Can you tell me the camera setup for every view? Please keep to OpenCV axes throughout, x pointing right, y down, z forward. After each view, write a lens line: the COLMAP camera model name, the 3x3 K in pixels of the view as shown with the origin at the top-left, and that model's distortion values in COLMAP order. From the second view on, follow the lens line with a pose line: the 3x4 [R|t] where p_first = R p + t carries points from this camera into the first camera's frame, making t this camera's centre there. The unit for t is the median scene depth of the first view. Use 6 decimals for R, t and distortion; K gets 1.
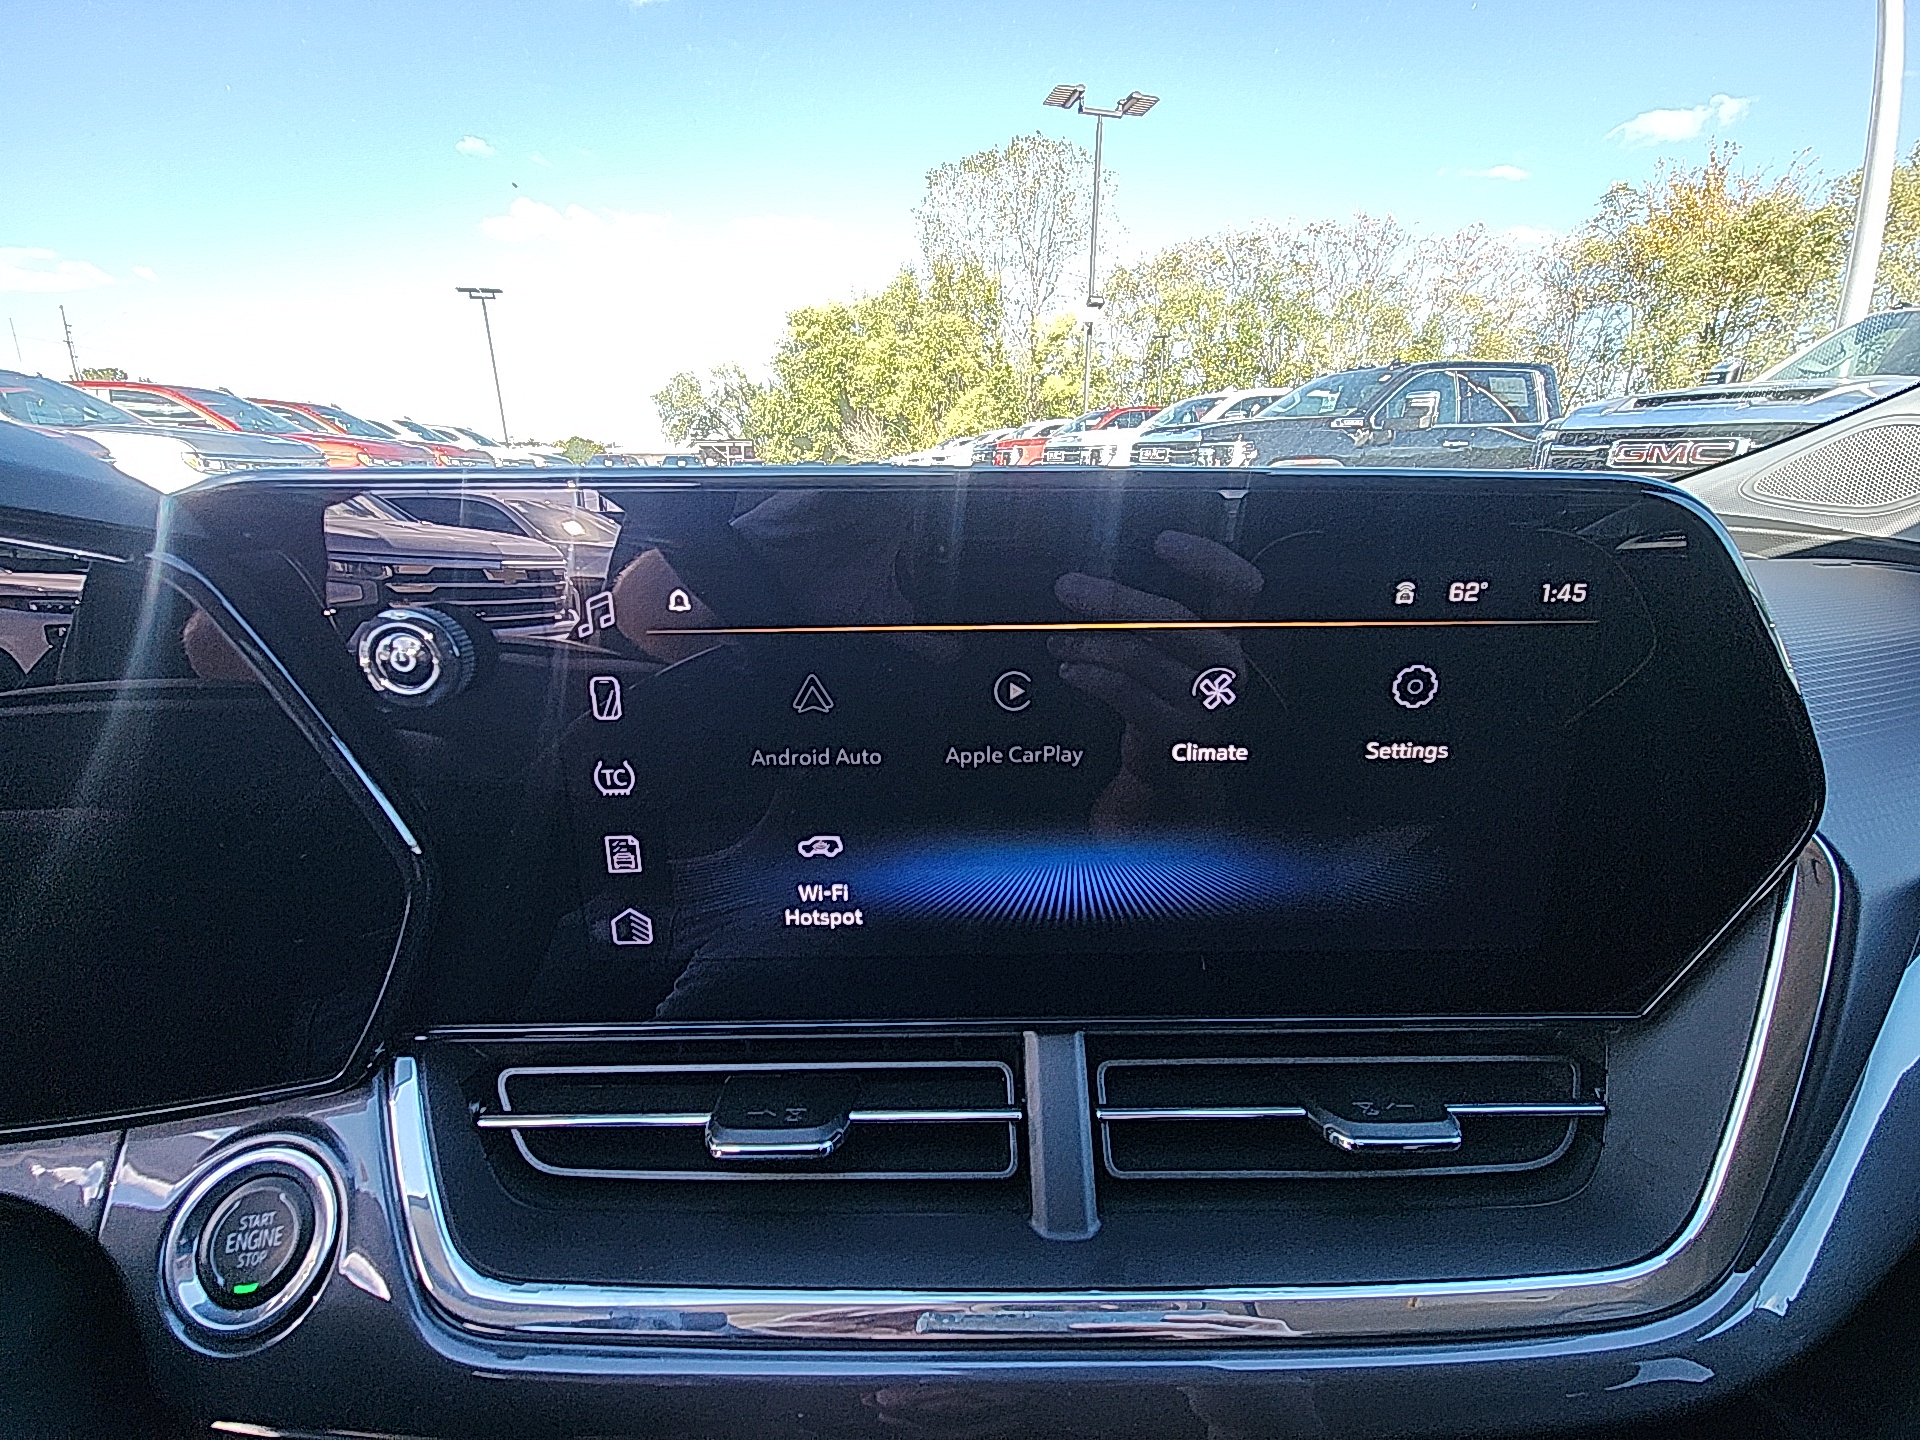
lens RADIAL K [[779.4, 0, 948.0], [0, 779.4, 698.9], [0, 0, 1]] dist [0.000472, -0.001055]
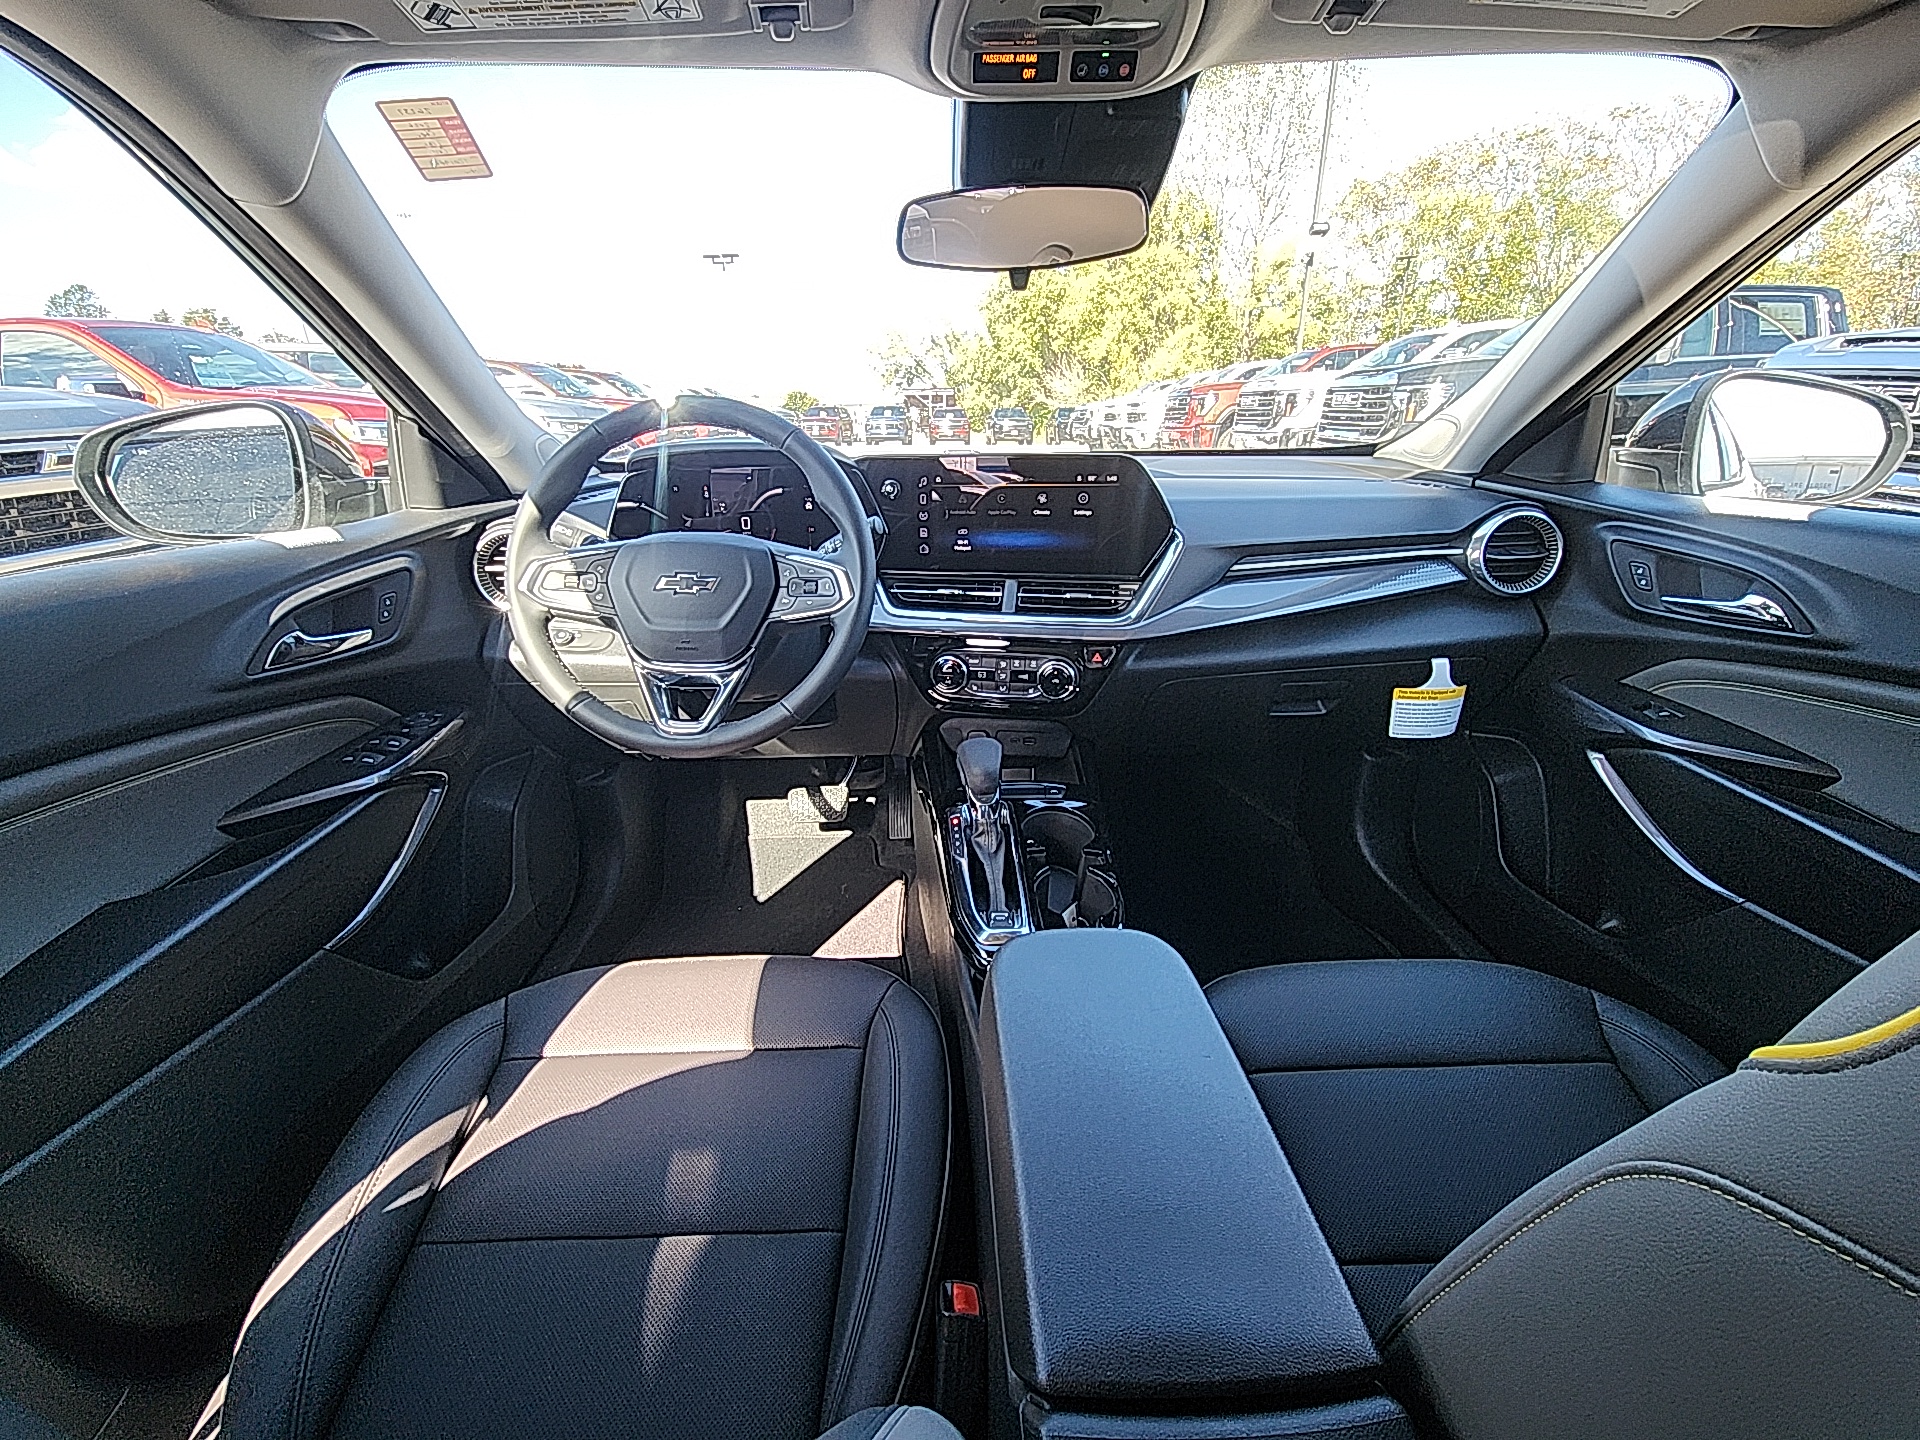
lens RADIAL K [[768.1, 0, 948.4], [0, 768.1, 709.3], [0, 0, 1]] dist [-0.000142, -0.003306]
pose [[0.970798, 0.069608, -0.229578, 0.051395], [-0.051246, 0.995062, 0.085003, 0.049102], [0.234362, -0.070756, 0.969571, -0.207610]]
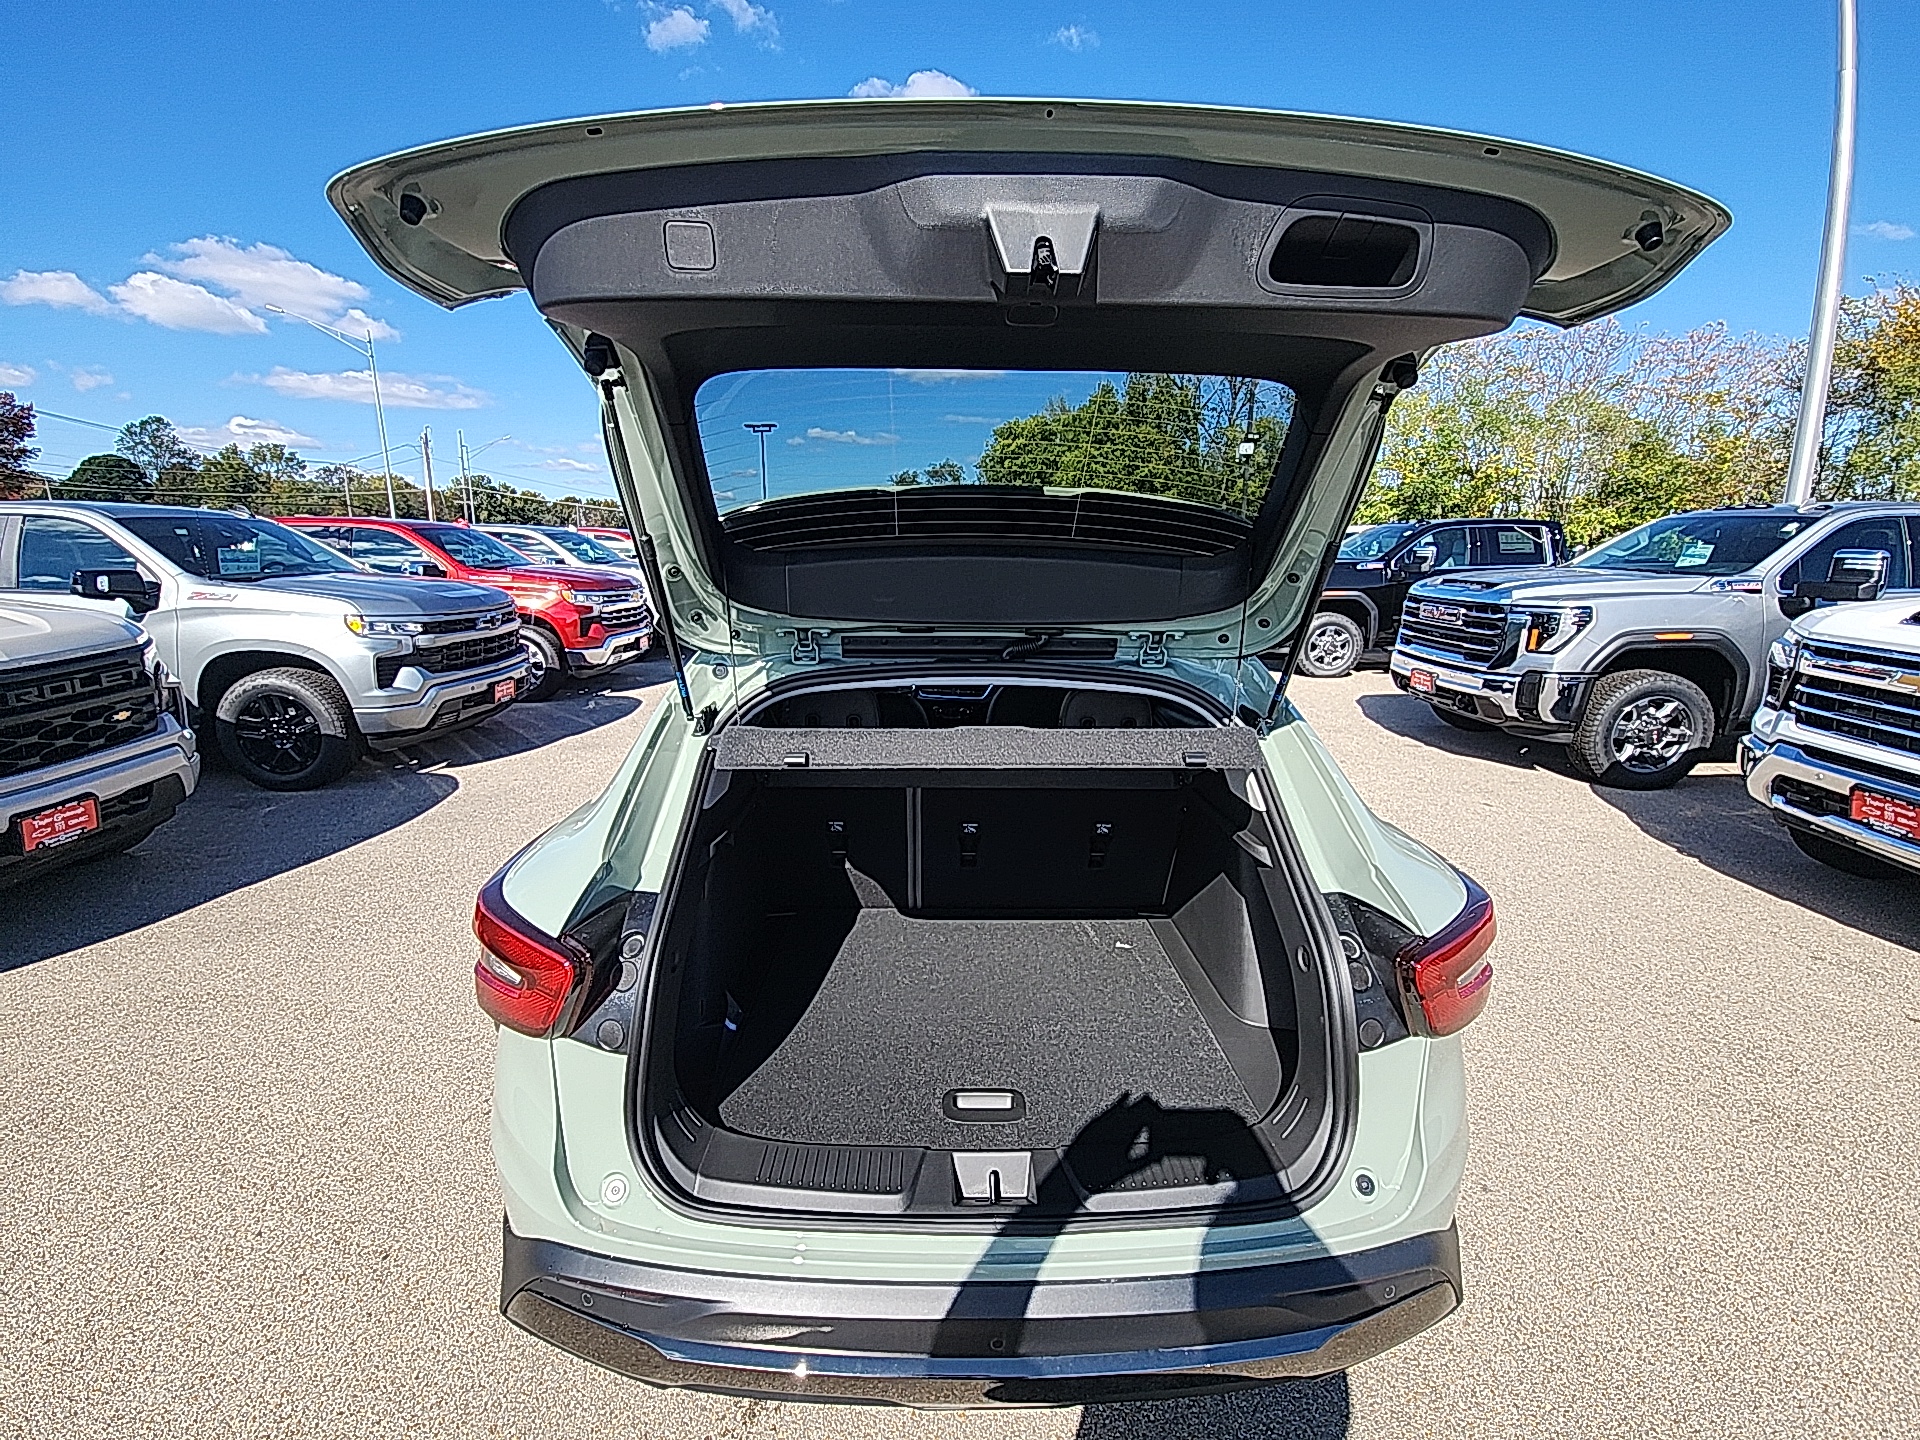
lens RADIAL K [[764.1, 0, 957.8], [0, 764.1, 705.3], [0, 0, 1]] dist [-0.001274, -0.000243]
pose [[0.972501, 0.055520, -0.226185, 0.234452], [-0.077326, 0.993051, -0.088711, 0.131766], [0.219688, 0.103761, 0.970036, -0.880035]]
